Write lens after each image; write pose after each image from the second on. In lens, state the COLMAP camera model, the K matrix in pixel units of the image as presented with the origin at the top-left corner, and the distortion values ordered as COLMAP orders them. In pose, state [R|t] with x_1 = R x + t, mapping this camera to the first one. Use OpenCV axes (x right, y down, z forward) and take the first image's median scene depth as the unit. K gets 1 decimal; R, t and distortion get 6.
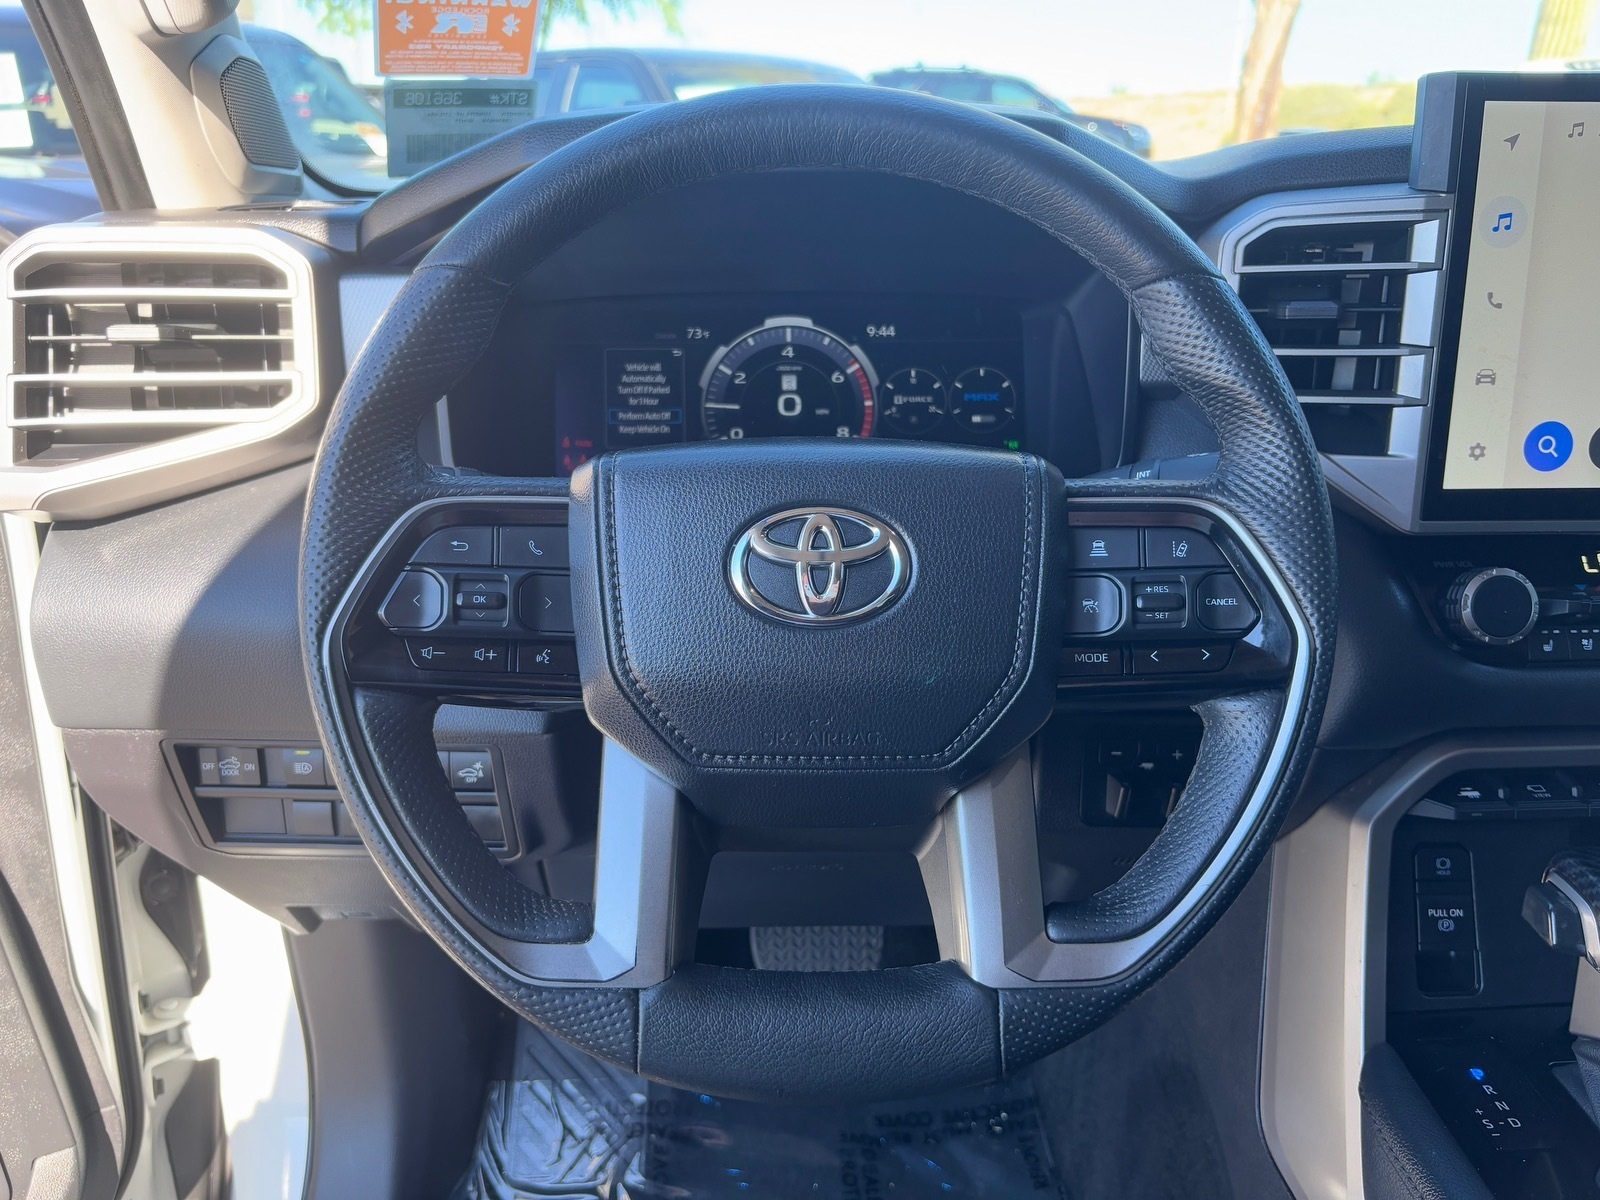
lens RADIAL K [[1218.4, 0, 796.1], [0, 1218.4, 597.1], [0, 0, 1]] dist [0.038675, -0.044509]
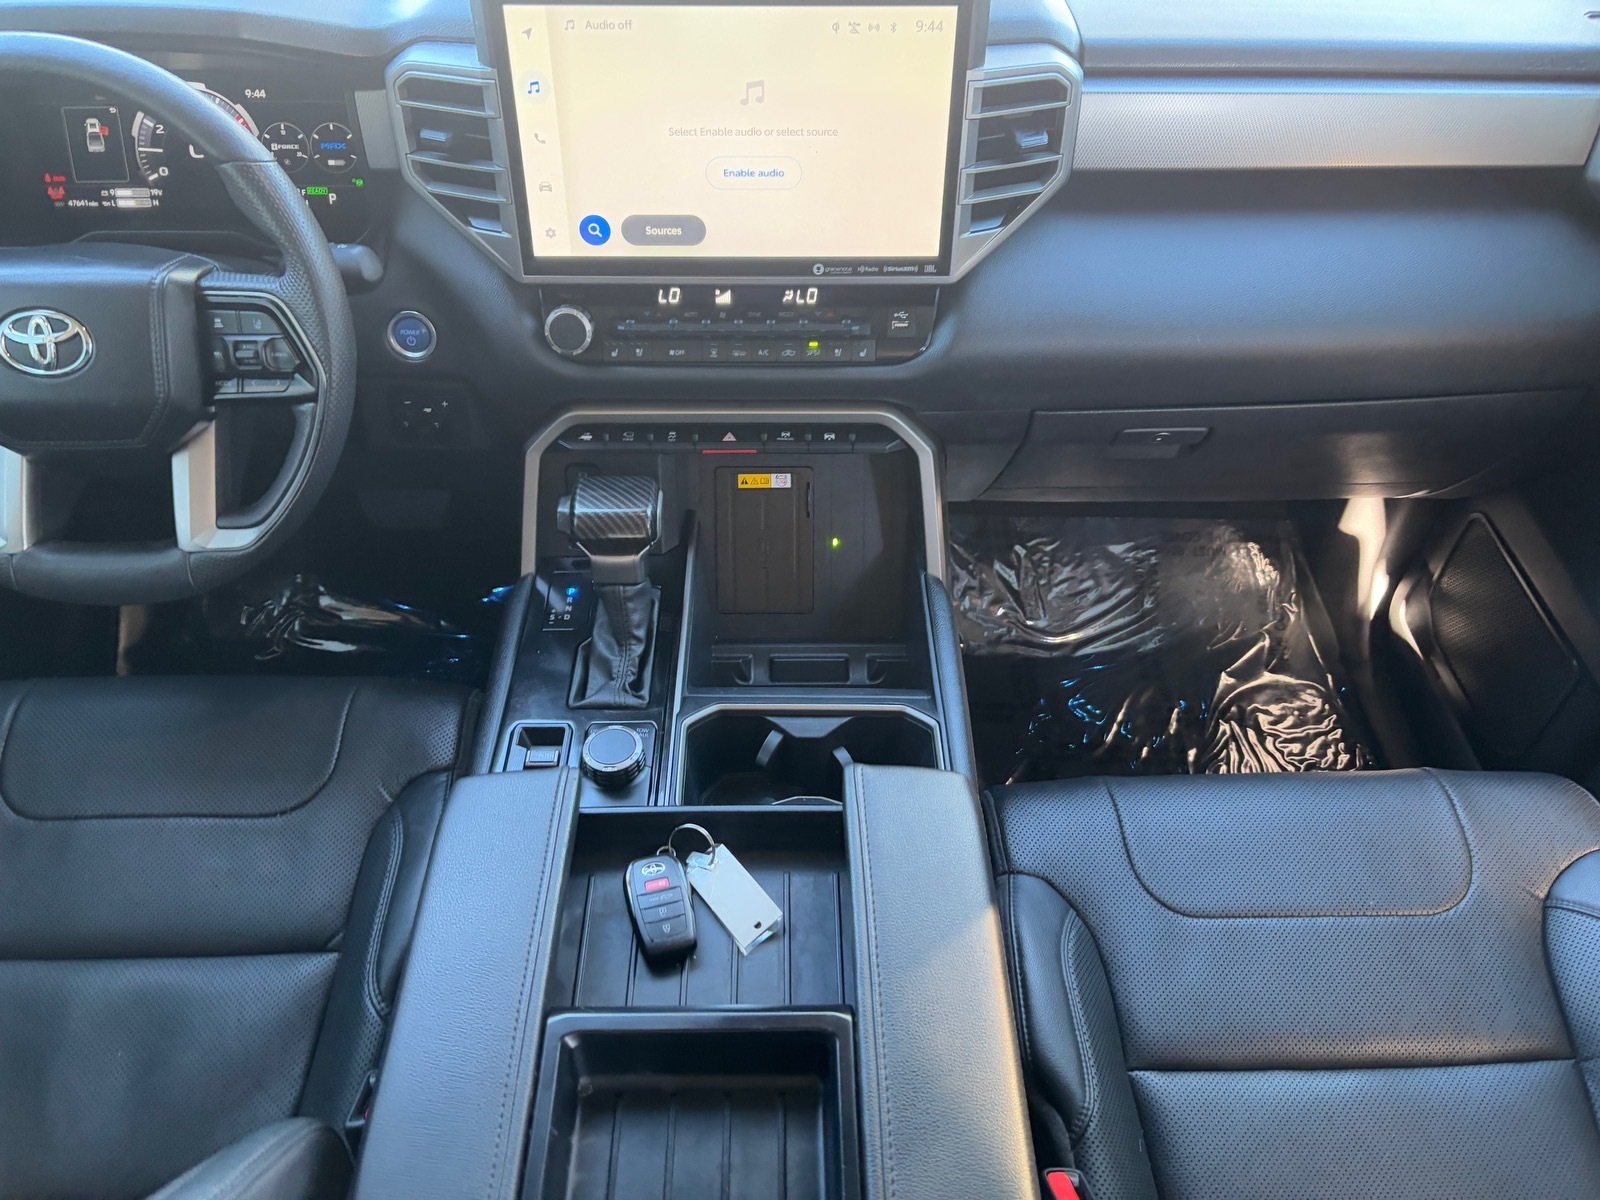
lens RADIAL K [[1218.4, 0, 784.9], [0, 1218.4, 615.9], [0, 0, 1]] dist [0.038675, -0.044509]
pose [[0.999799, 0.016258, -0.011744, 0.887263], [-0.010048, 0.912809, 0.408262, -0.318483], [0.017358, -0.408062, 0.912789, -0.657946]]
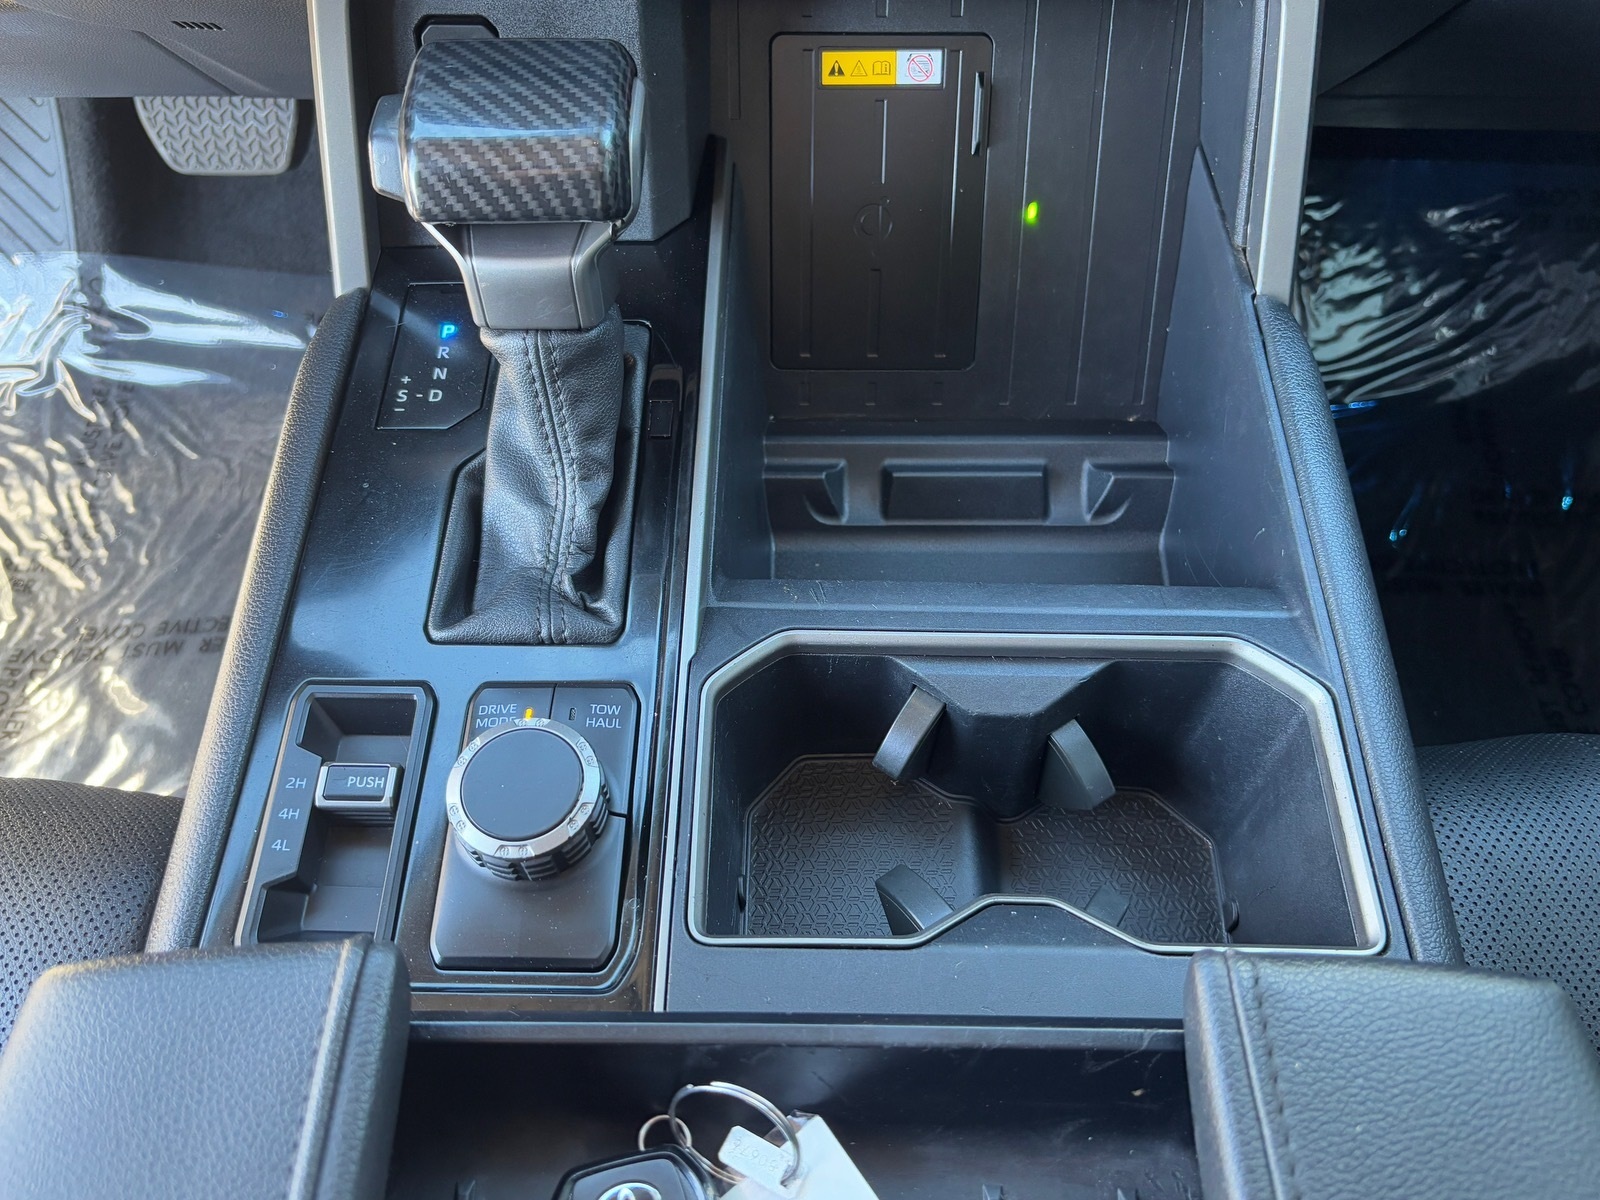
lens RADIAL K [[1282.4, 0, 788.6], [0, 1282.4, 614.8], [0, 0, 1]] dist [-0.001034, -0.000118]
pose [[0.999230, 0.031214, -0.023761, 0.797291], [-0.009207, 0.775374, 0.631435, 0.000071], [0.038133, -0.630730, 0.775065, 0.236664]]
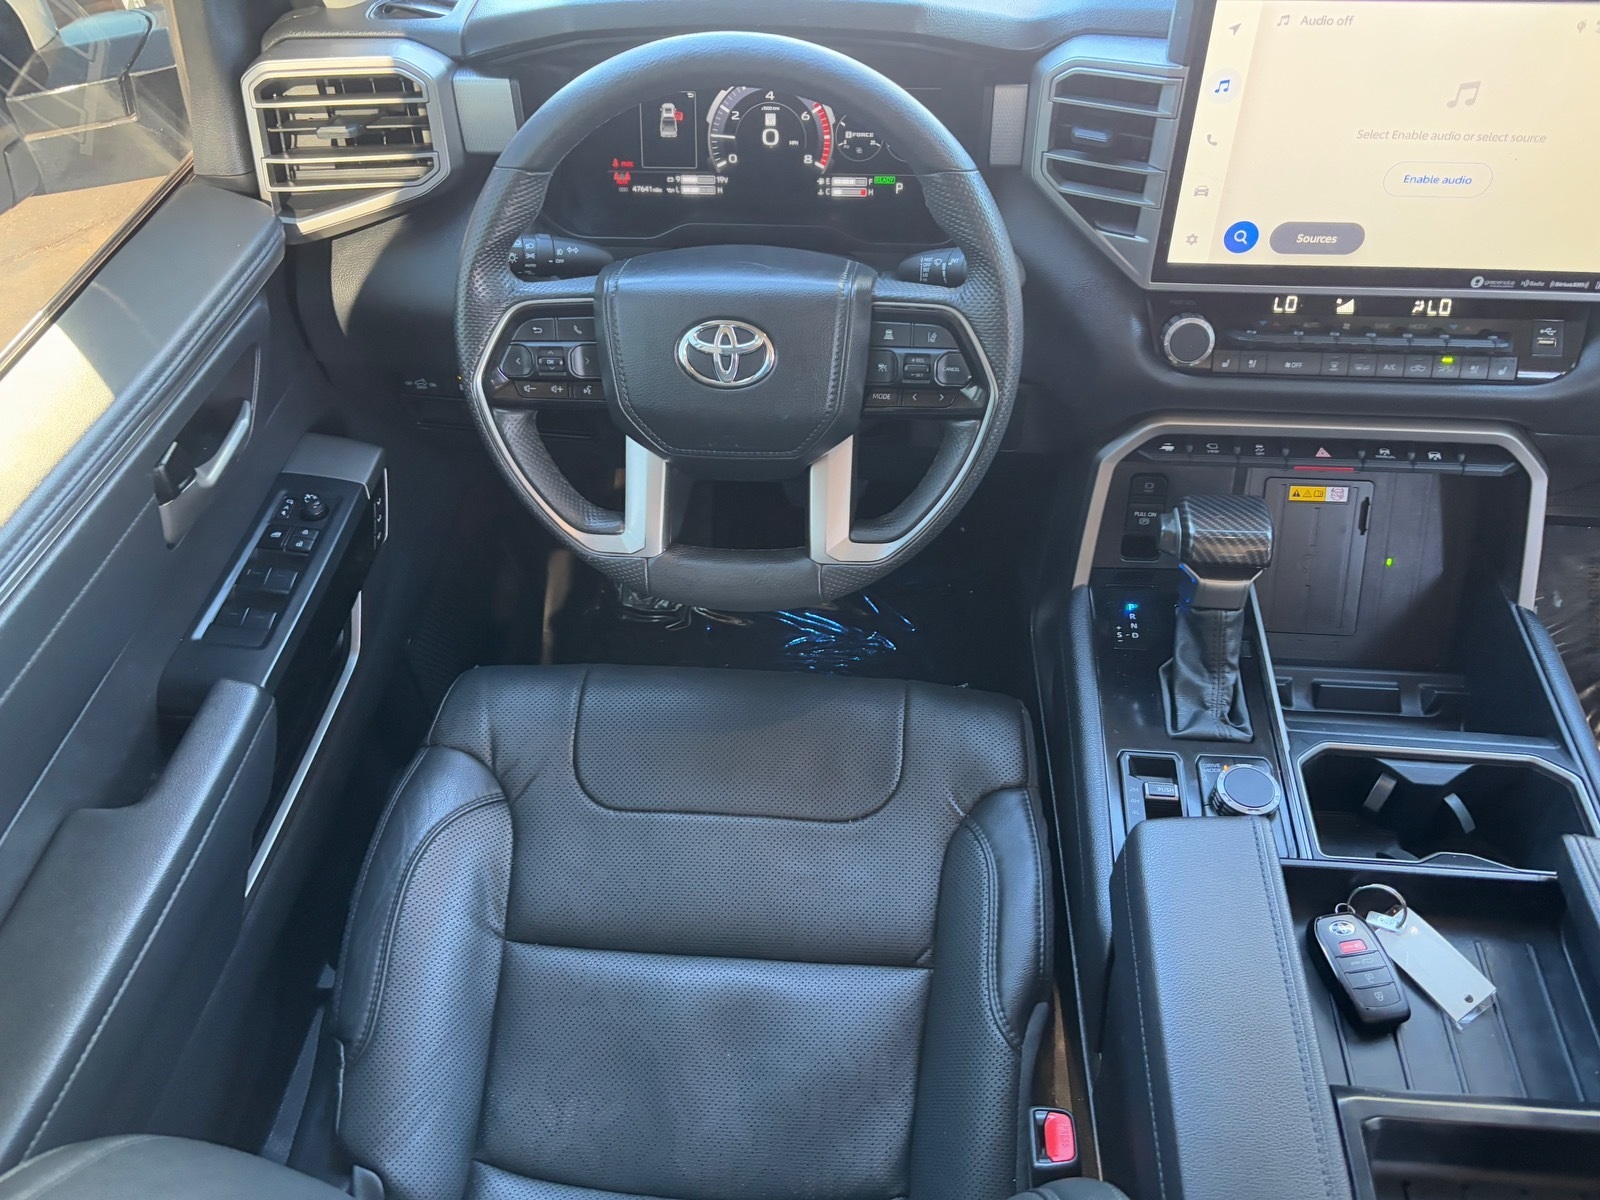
lens RADIAL K [[1218.4, 0, 790.9], [0, 1218.4, 613.3], [0, 0, 1]] dist [0.038675, -0.044509]
pose [[0.992522, 0.067943, -0.101407, 0.247330], [-0.014666, 0.891127, 0.453516, -0.386408], [0.121179, -0.448638, 0.885460, -0.608785]]
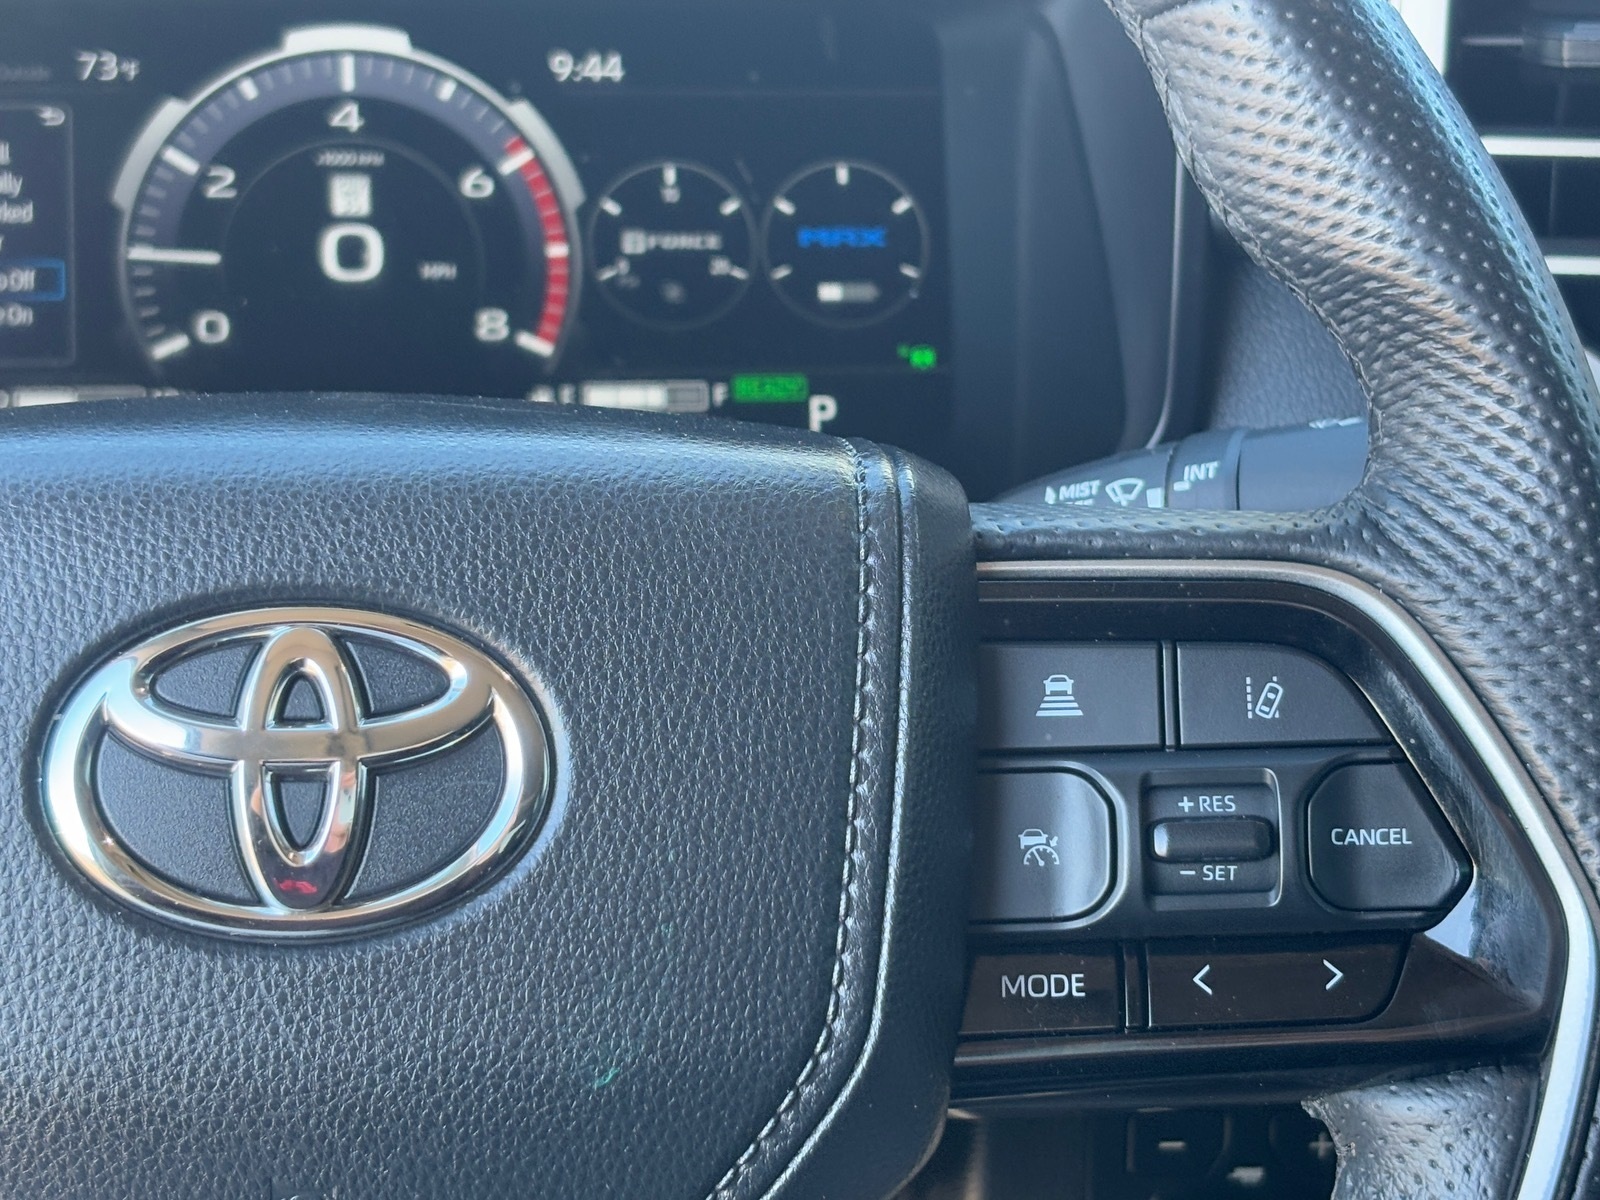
lens RADIAL K [[2868.3, 0, 823.0], [0, 2868.3, 595.3], [0, 0, 1]] dist [0.130151, 0.000000]
pose [[0.995529, -0.009204, 0.094007, 0.071016], [0.009677, 0.999943, -0.004574, -0.053982], [-0.093960, 0.005463, 0.995561, 0.088280]]
